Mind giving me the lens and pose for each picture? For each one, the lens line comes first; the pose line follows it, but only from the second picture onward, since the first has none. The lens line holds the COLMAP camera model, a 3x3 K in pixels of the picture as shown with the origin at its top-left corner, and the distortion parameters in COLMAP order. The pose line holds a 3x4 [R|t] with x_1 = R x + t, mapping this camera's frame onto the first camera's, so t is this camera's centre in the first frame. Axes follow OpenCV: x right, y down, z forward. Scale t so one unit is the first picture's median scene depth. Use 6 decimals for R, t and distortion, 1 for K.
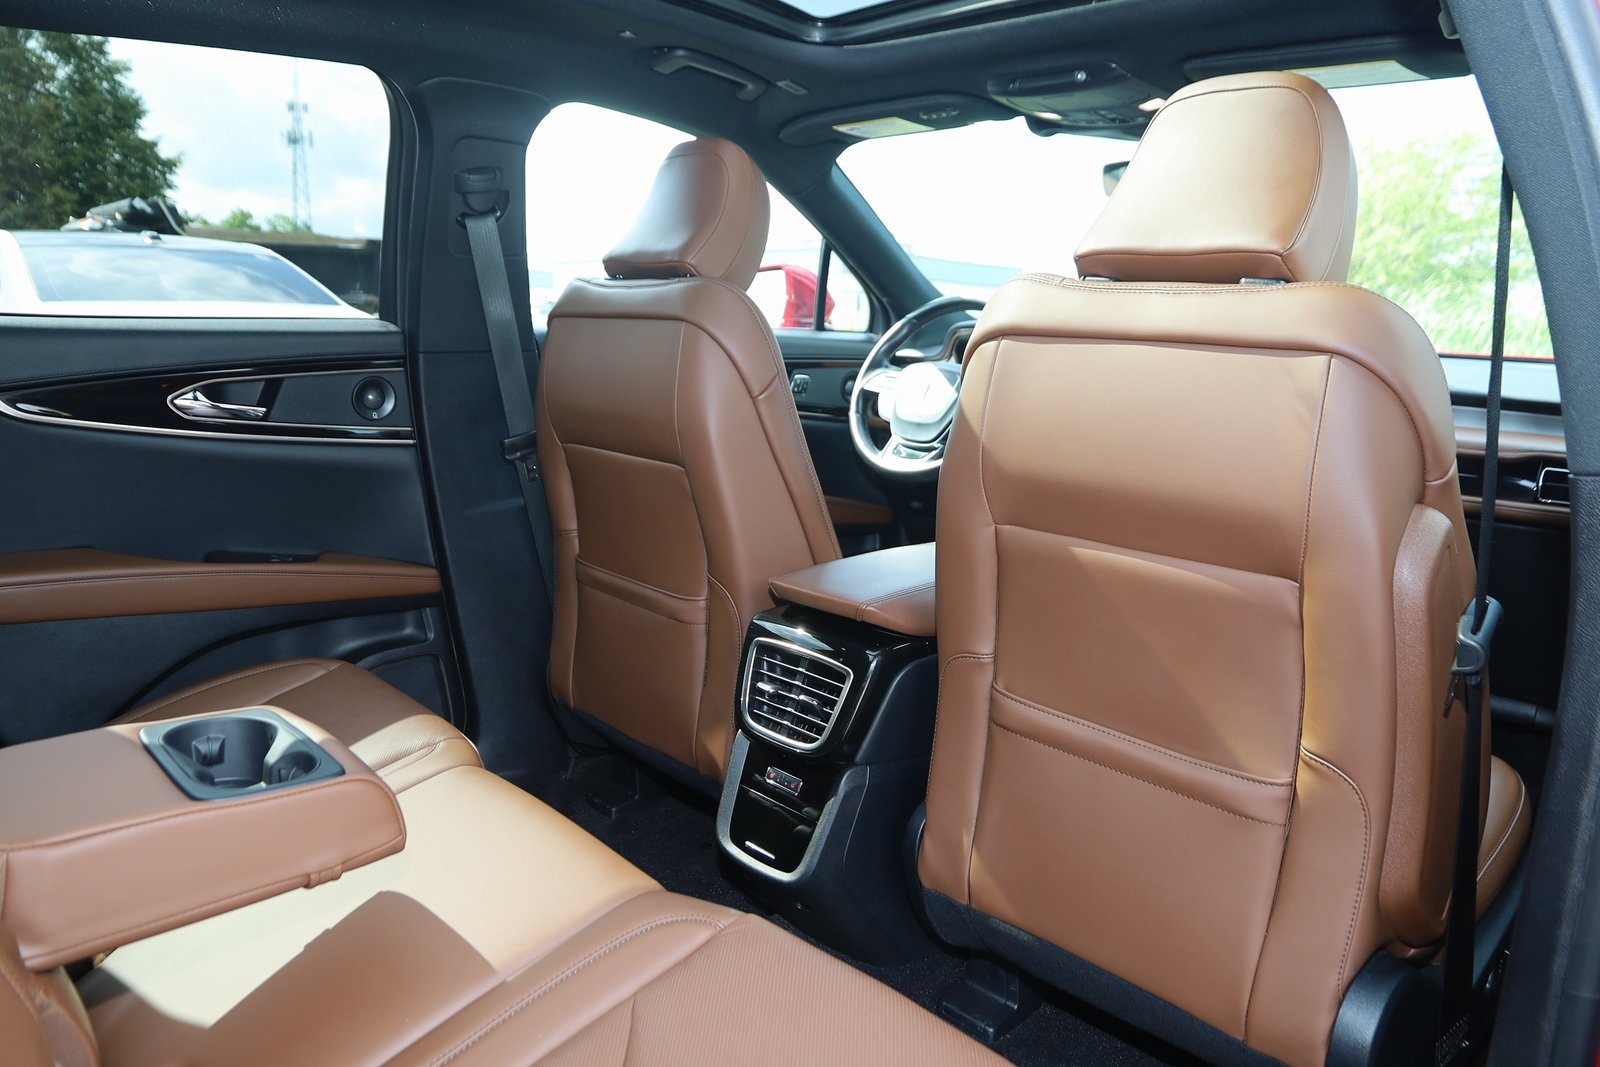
lens RADIAL K [[1091.4, 0, 800.0], [0, 1091.4, 533.5], [0, 0, 1]] dist [-0.126545, 0.083510]
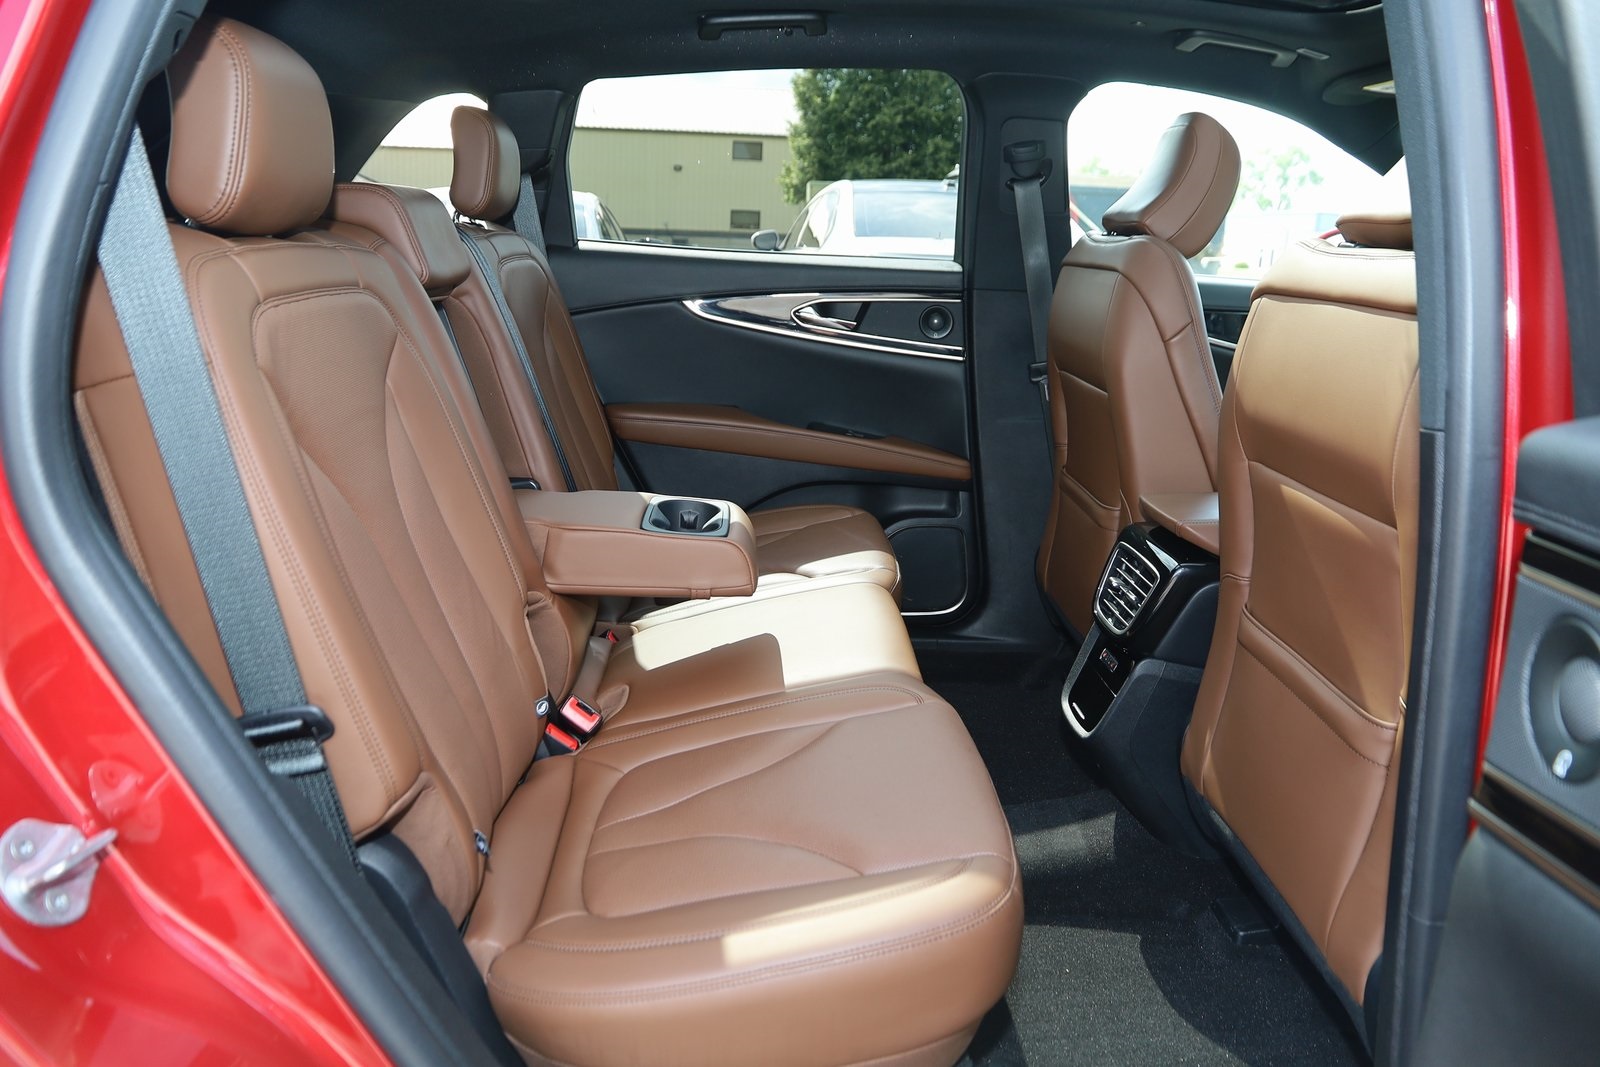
lens RADIAL K [[1091.4, 0, 800.0], [0, 1091.4, 533.5], [0, 0, 1]] dist [-0.126545, 0.083510]
pose [[0.744136, 0.179542, -0.643449, 0.378938], [-0.146704, 0.983613, 0.104798, 0.012497], [0.651721, 0.016412, 0.758281, -0.103641]]
